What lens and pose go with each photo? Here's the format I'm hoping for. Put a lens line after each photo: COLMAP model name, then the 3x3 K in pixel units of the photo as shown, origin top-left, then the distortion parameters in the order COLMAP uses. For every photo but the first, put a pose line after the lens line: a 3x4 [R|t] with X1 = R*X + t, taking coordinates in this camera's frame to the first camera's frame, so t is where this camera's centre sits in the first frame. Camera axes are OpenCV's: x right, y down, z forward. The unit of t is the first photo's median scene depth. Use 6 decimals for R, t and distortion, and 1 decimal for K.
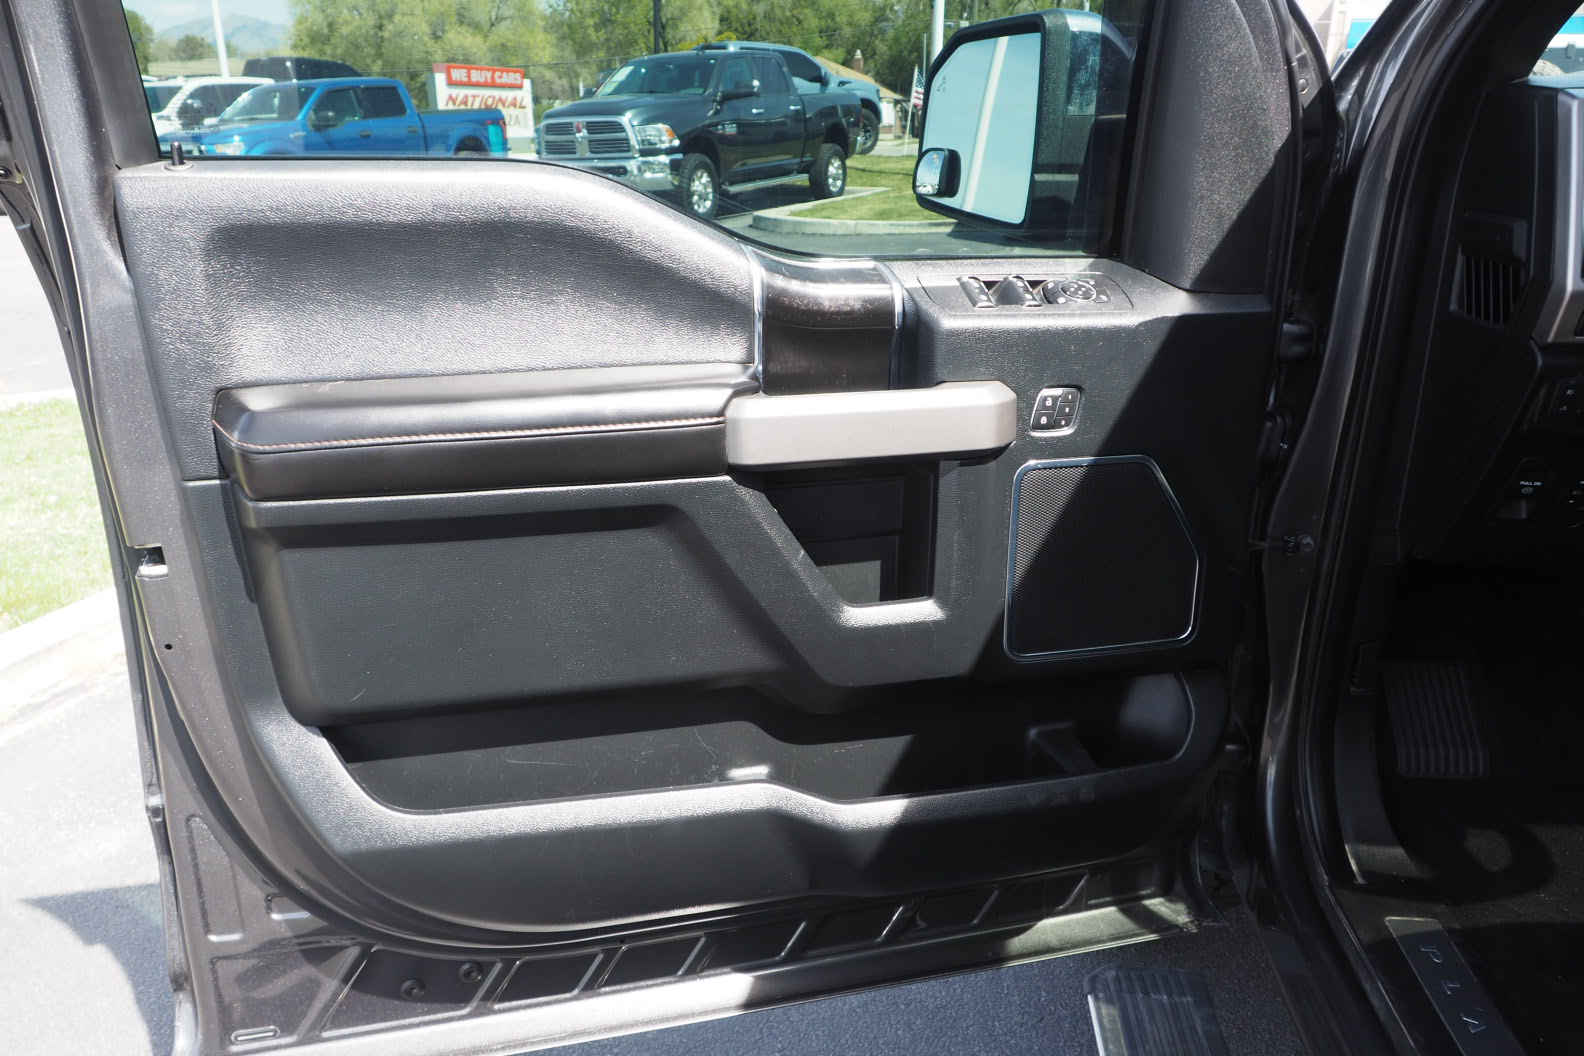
lens RADIAL K [[1127.3, 0, 786.6], [0, 1127.3, 539.5], [0, 0, 1]] dist [-0.021574, -0.002964]
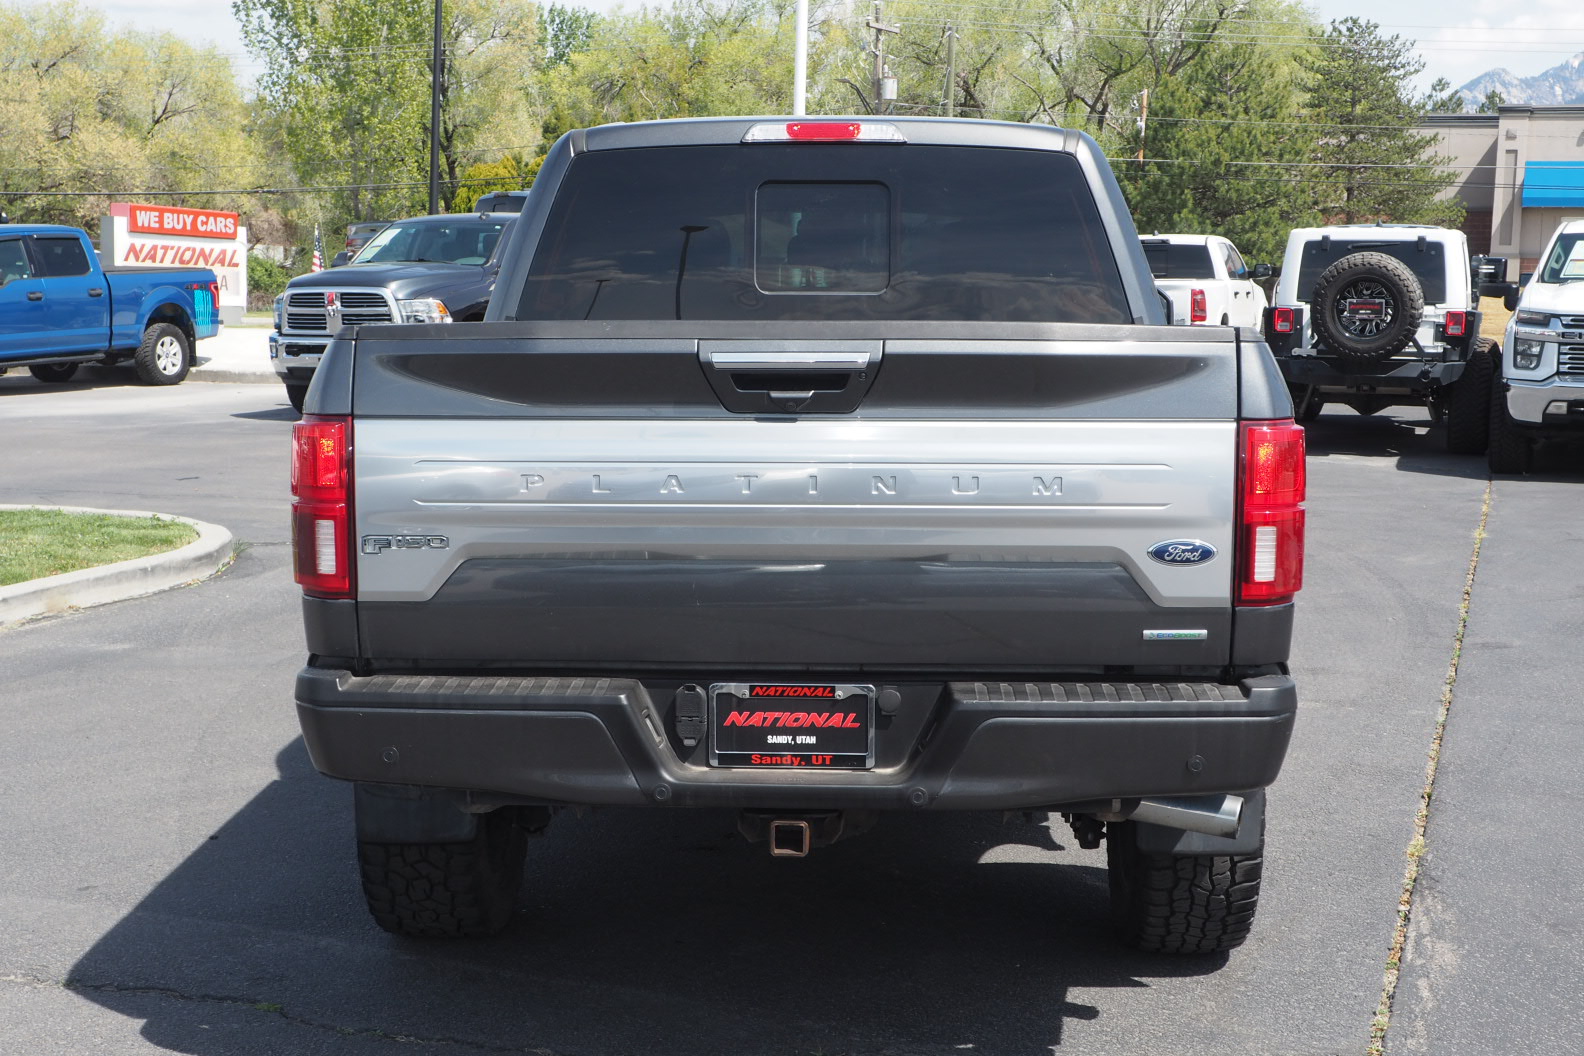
lens RADIAL K [[2110.6, 0, 764.6], [0, 2110.6, 575.4], [0, 0, 1]] dist [-0.001895, 0.007697]
pose [[0.998485, 0.021745, 0.050540, 0.029532], [-0.010039, 0.975169, -0.221233, 0.084909], [-0.054095, 0.220390, 0.973911, -0.239712]]
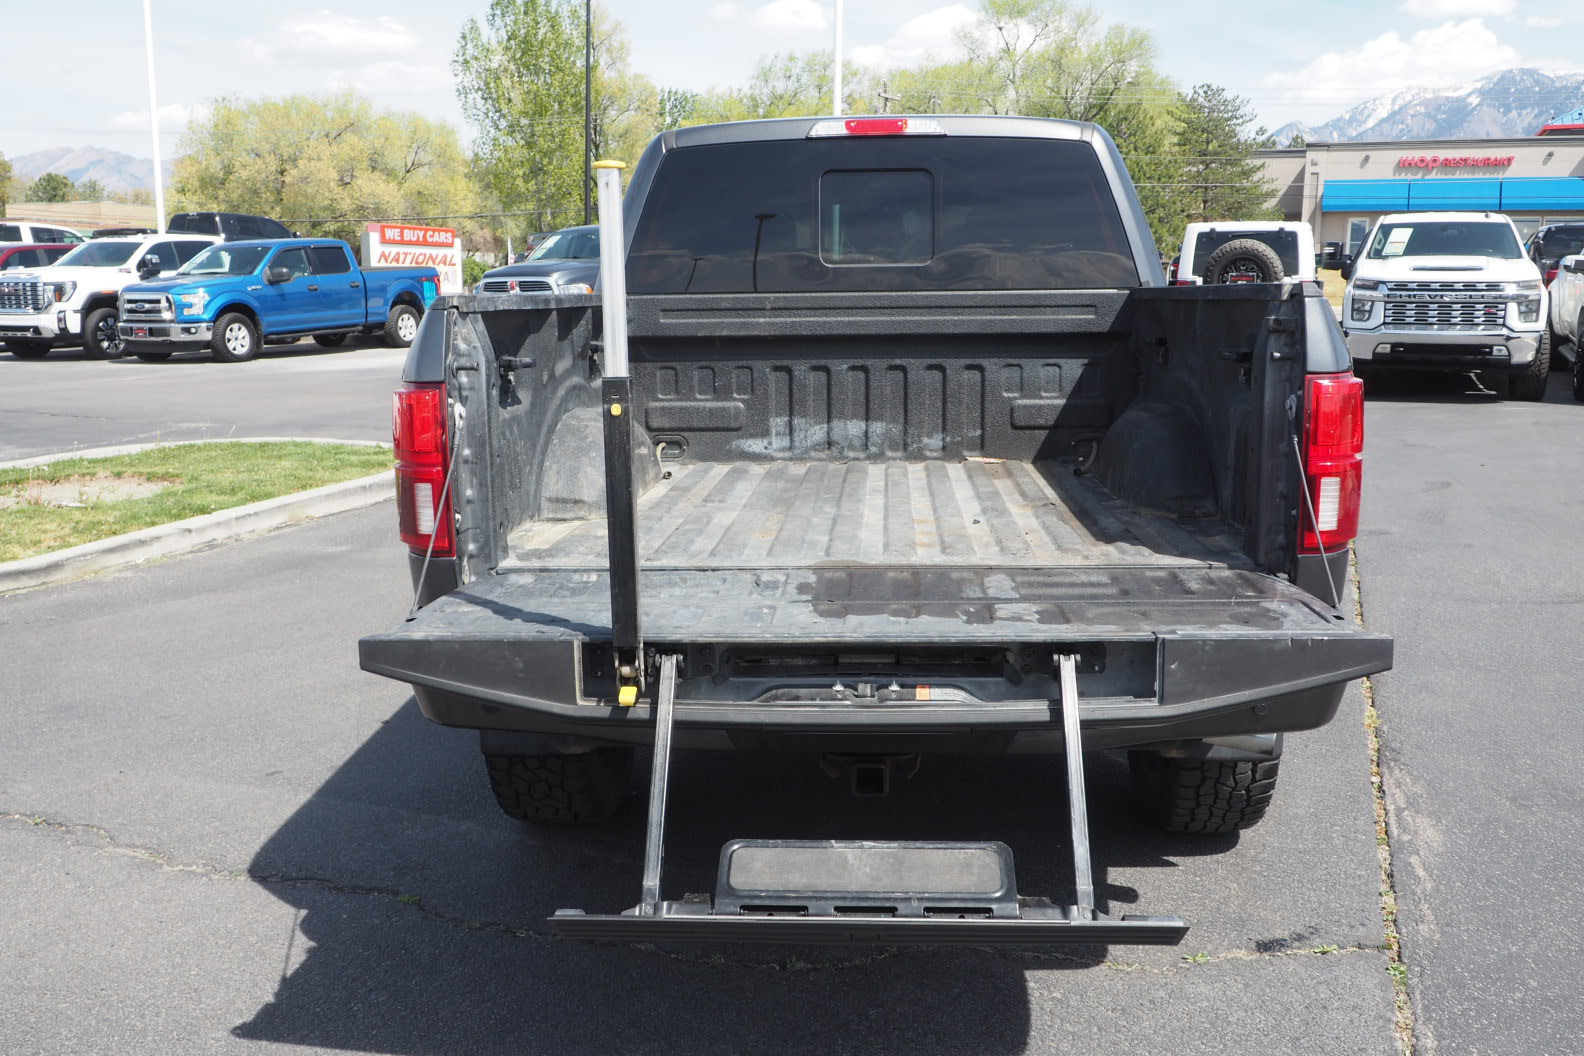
lens RADIAL K [[1377.7, 0, 793.6], [0, 1377.7, 533.1], [0, 0, 1]] dist [-0.013676, 0.002636]
pose [[0.999339, 0.004753, 0.036029, 0.029752], [0.001545, 0.984957, -0.172793, 0.070070], [-0.036308, 0.172734, 0.984299, -0.195496]]
